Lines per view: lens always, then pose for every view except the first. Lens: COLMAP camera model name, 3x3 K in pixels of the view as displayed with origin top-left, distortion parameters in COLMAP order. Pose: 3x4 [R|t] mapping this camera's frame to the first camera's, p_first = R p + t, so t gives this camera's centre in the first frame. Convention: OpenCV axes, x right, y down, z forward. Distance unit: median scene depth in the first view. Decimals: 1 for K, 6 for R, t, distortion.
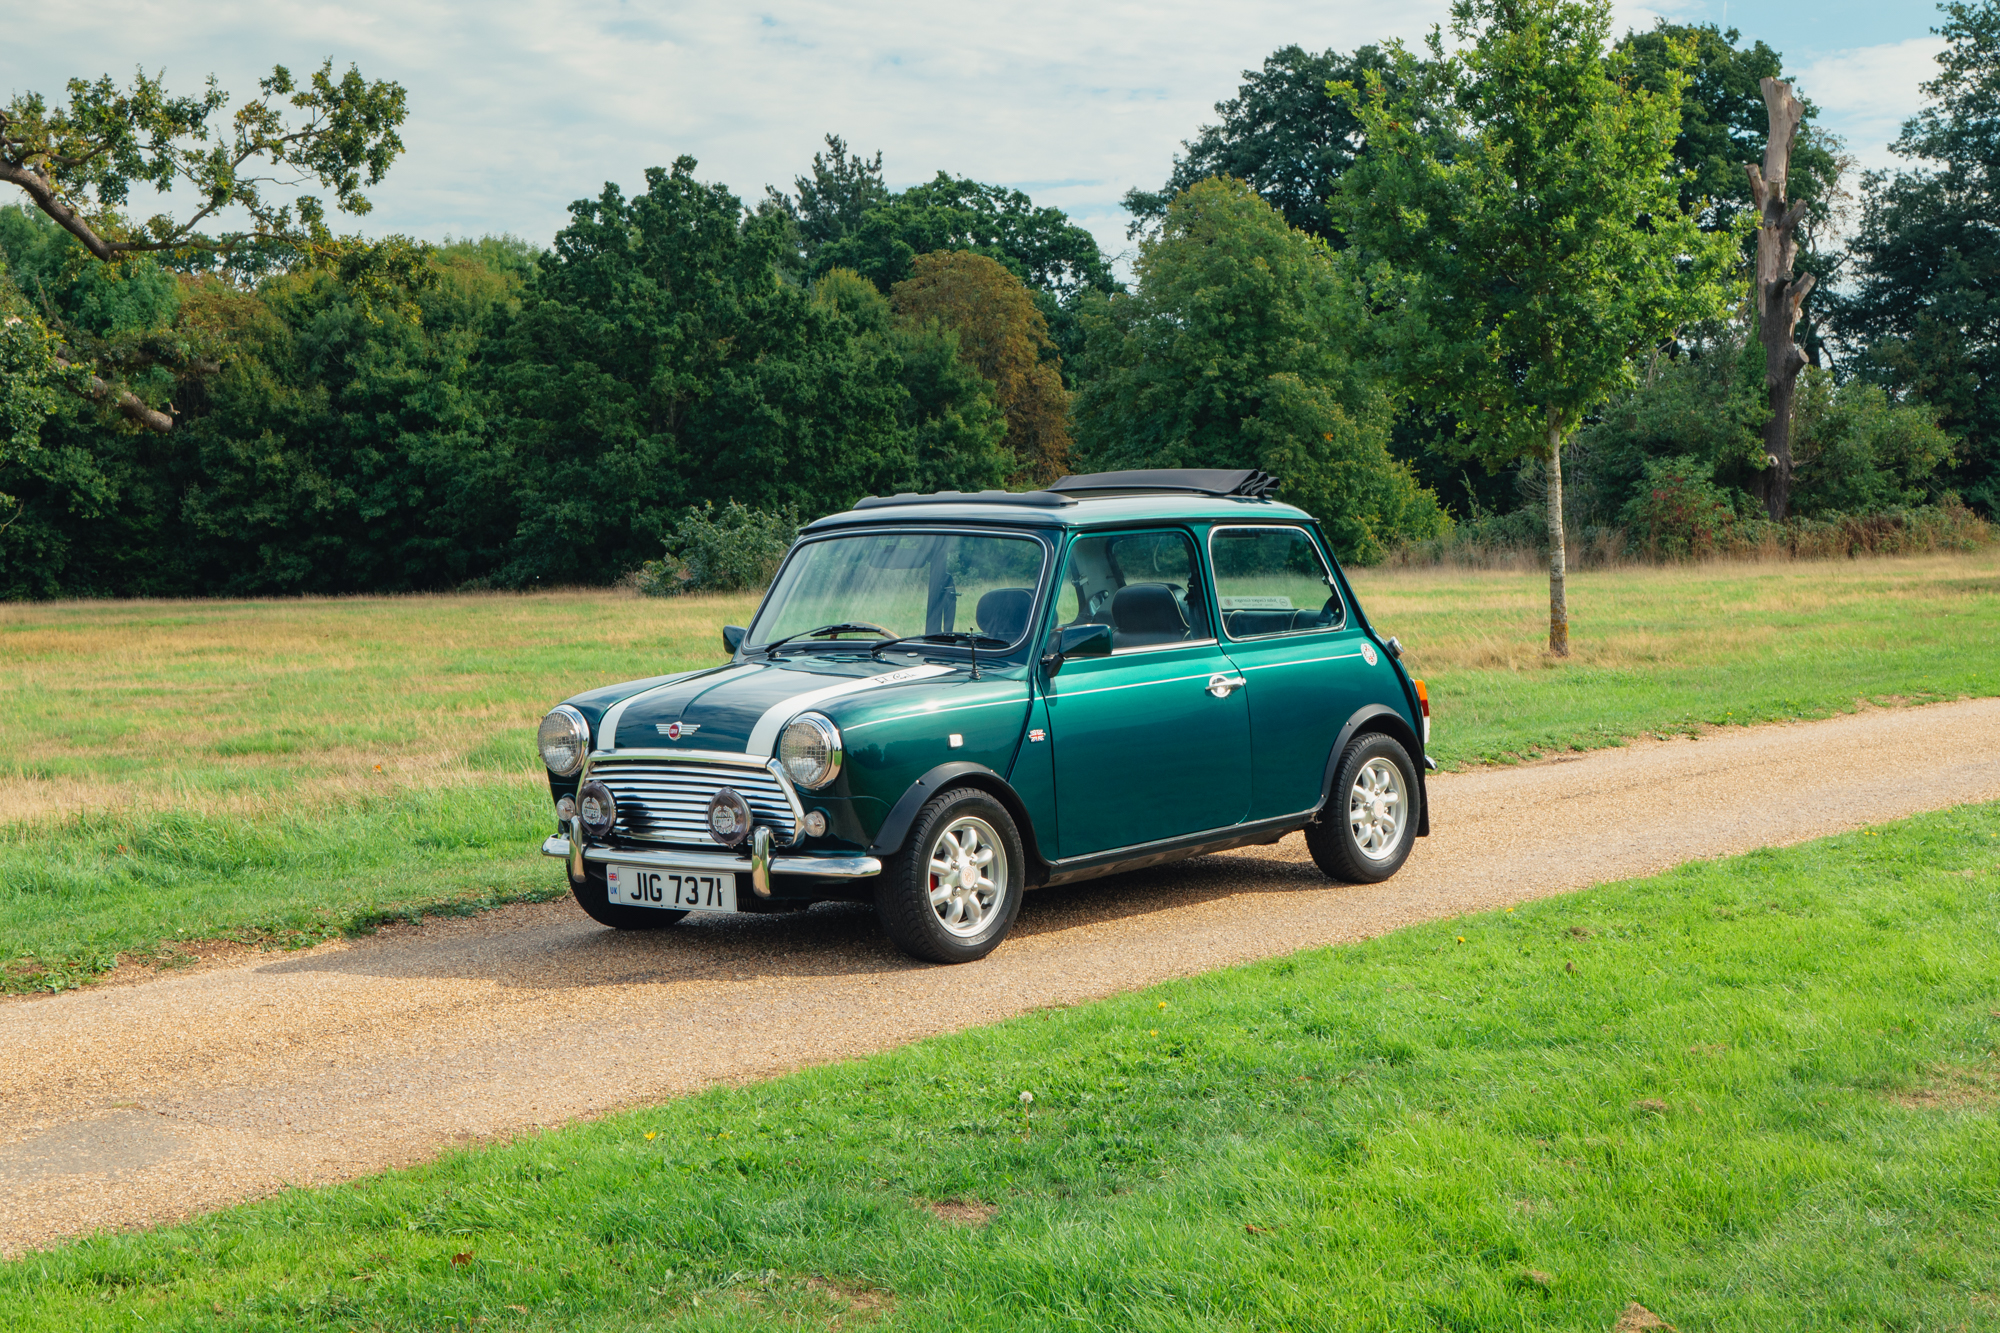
lens RADIAL K [[3295.2, 0, 1036.6], [0, 3295.2, 608.9], [0, 0, 1]] dist [-0.000326, -0.127209]
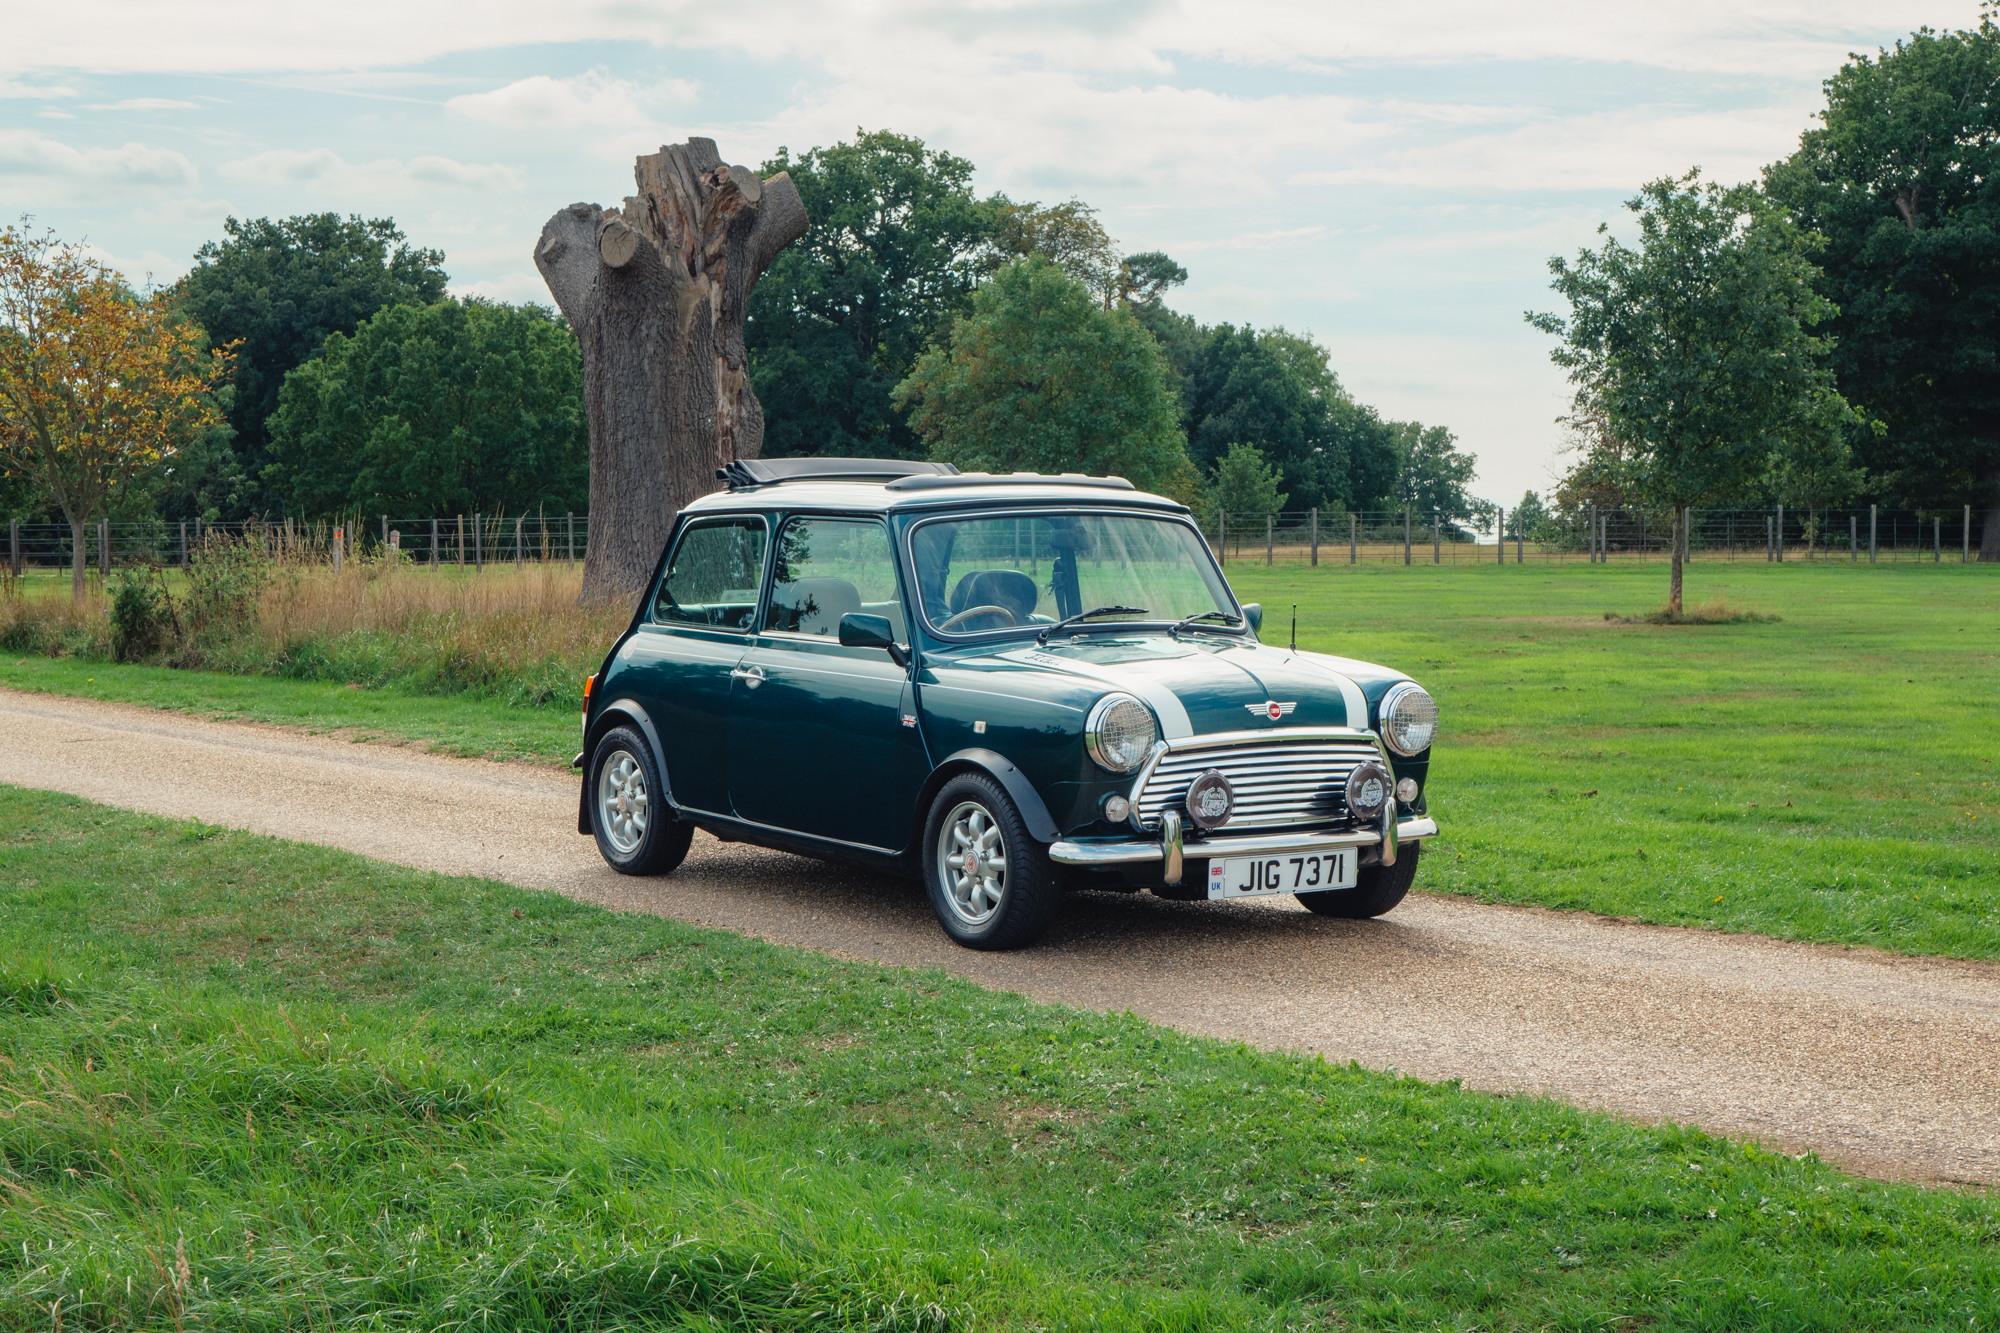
lens RADIAL K [[3123.2, 0, 1001.4], [0, 3123.2, 623.9], [0, 0, 1]] dist [-0.010815, 0.013787]
pose [[0.242236, -0.010539, 0.970160, -0.156571], [0.019364, 0.999794, 0.006026, 0.000708], [-0.970024, 0.017327, 0.242390, 0.131697]]
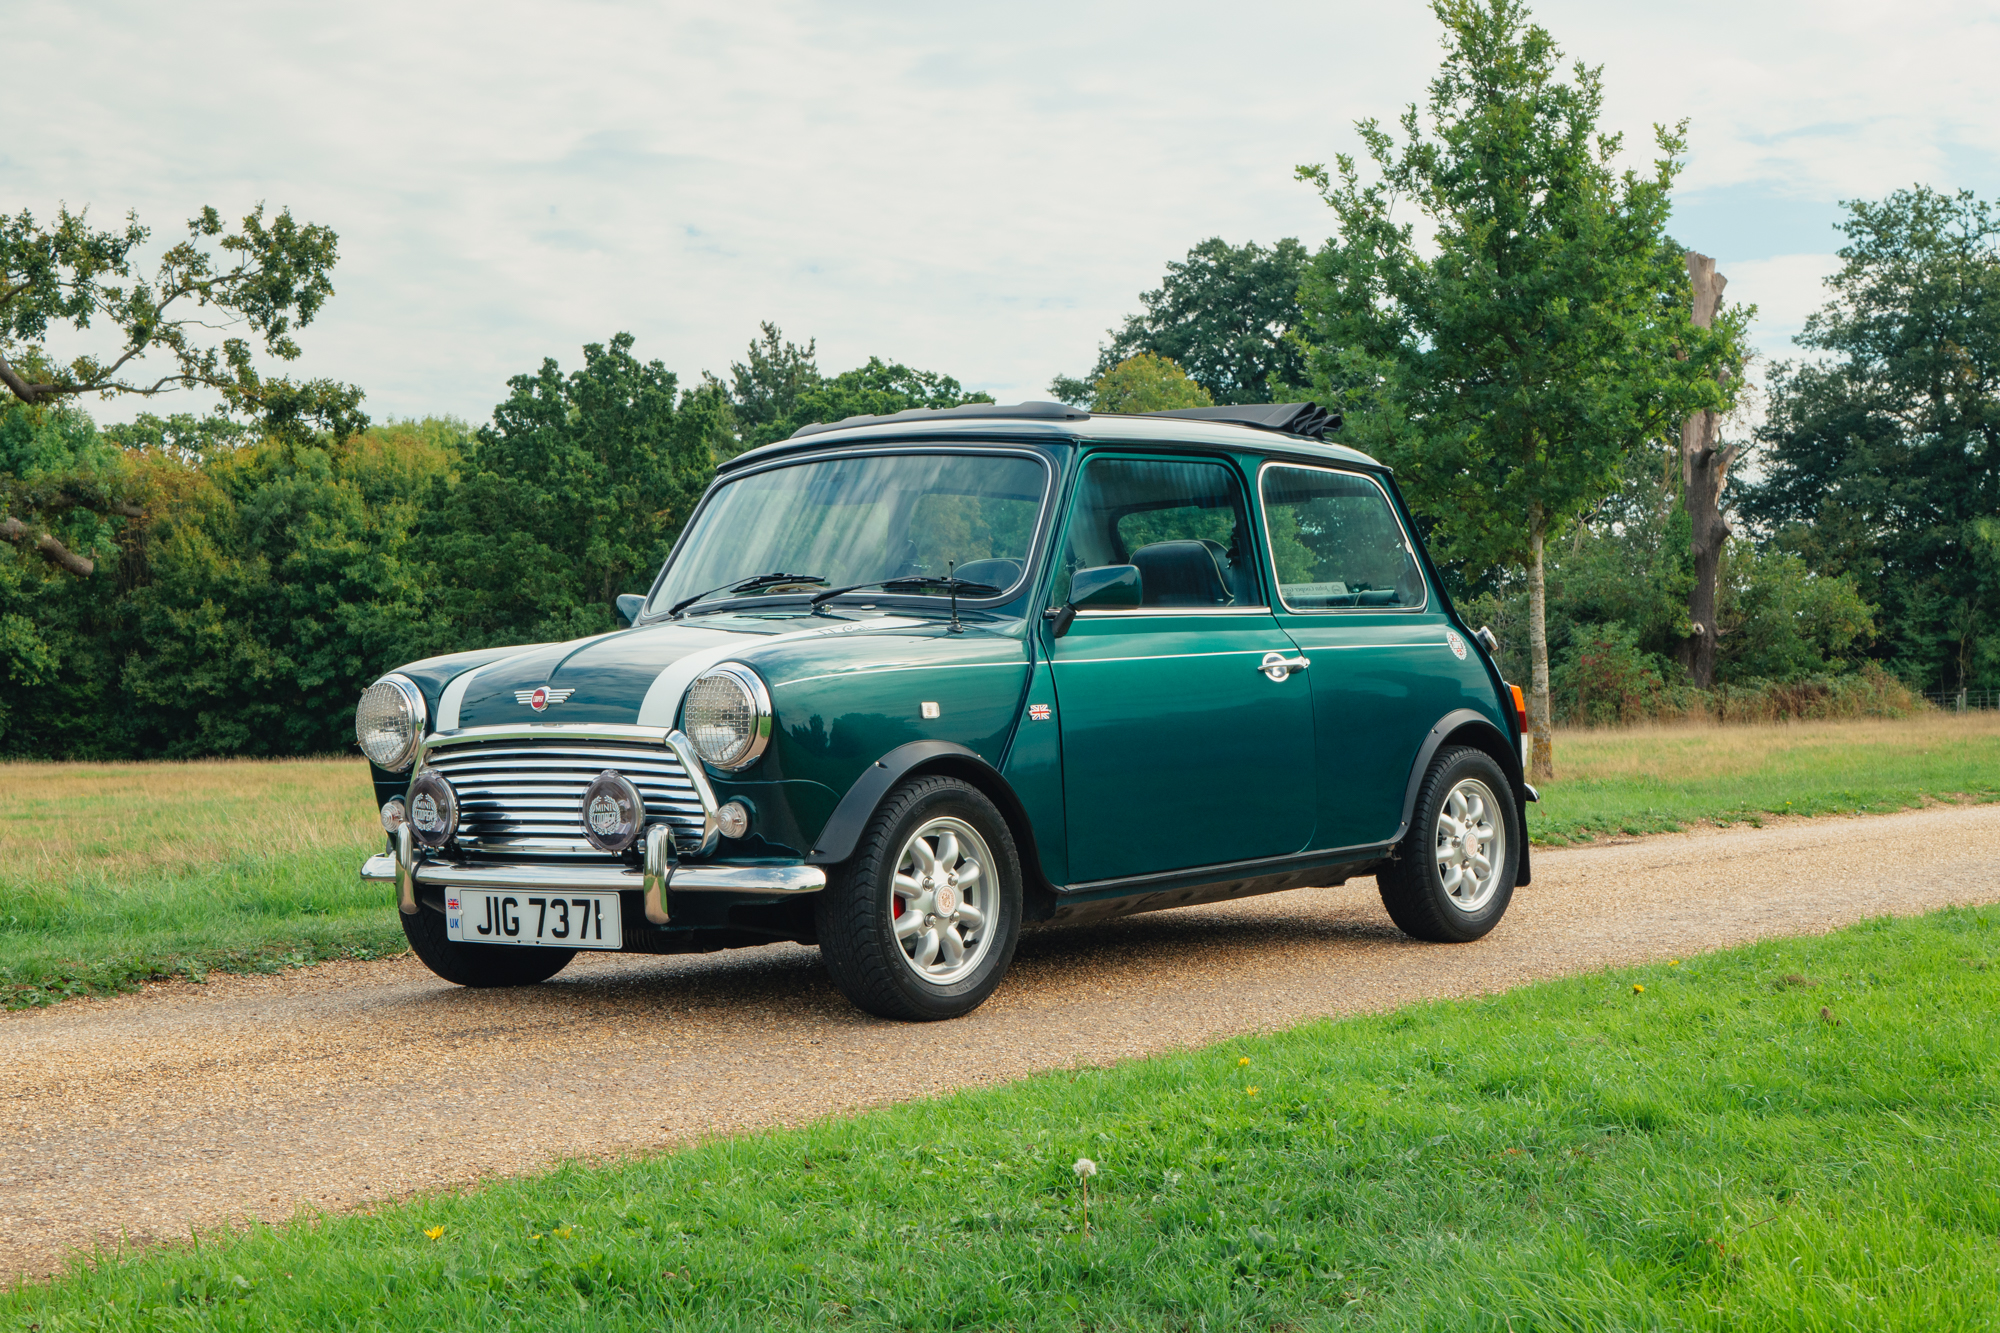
lens RADIAL K [[3130.8, 0, 1000.9], [0, 3130.8, 646.4], [0, 0, 1]] dist [-0.005917, 0.019864]
pose [[0.999893, 0.005868, 0.013384, -0.002786], [-0.005201, 0.998768, -0.049350, 0.009063], [-0.013657, 0.049275, 0.998692, 0.048188]]
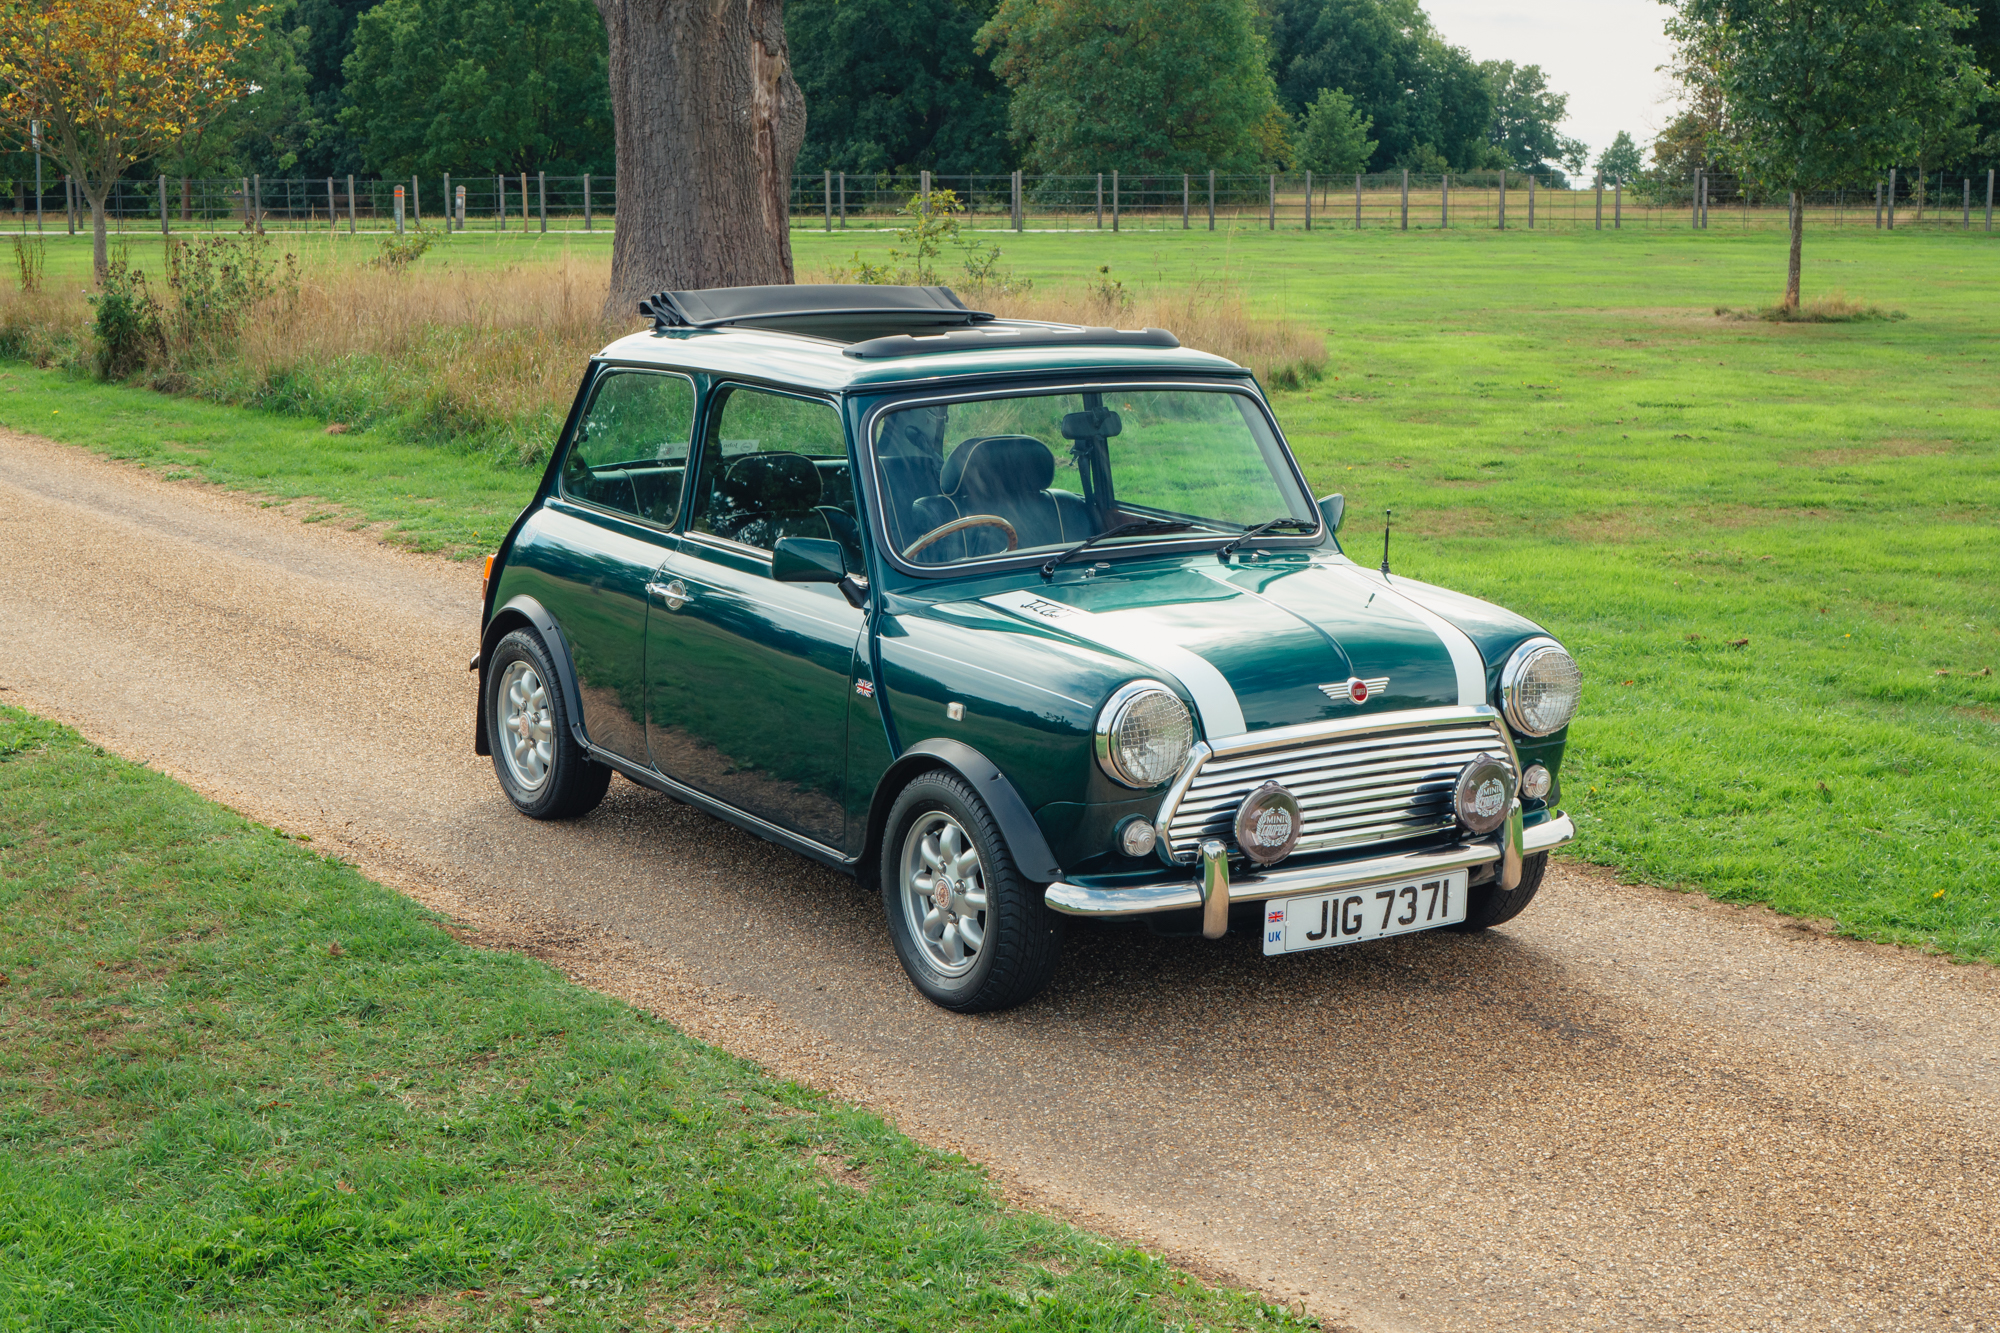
lens RADIAL K [[3123.2, 0, 1001.4], [0, 3123.2, 623.9], [0, 0, 1]] dist [-0.010815, 0.013787]
pose [[0.268351, -0.117991, 0.956068, -0.118103], [0.014904, 0.992860, 0.118348, -0.008838], [-0.963206, -0.017510, 0.268194, 0.137770]]
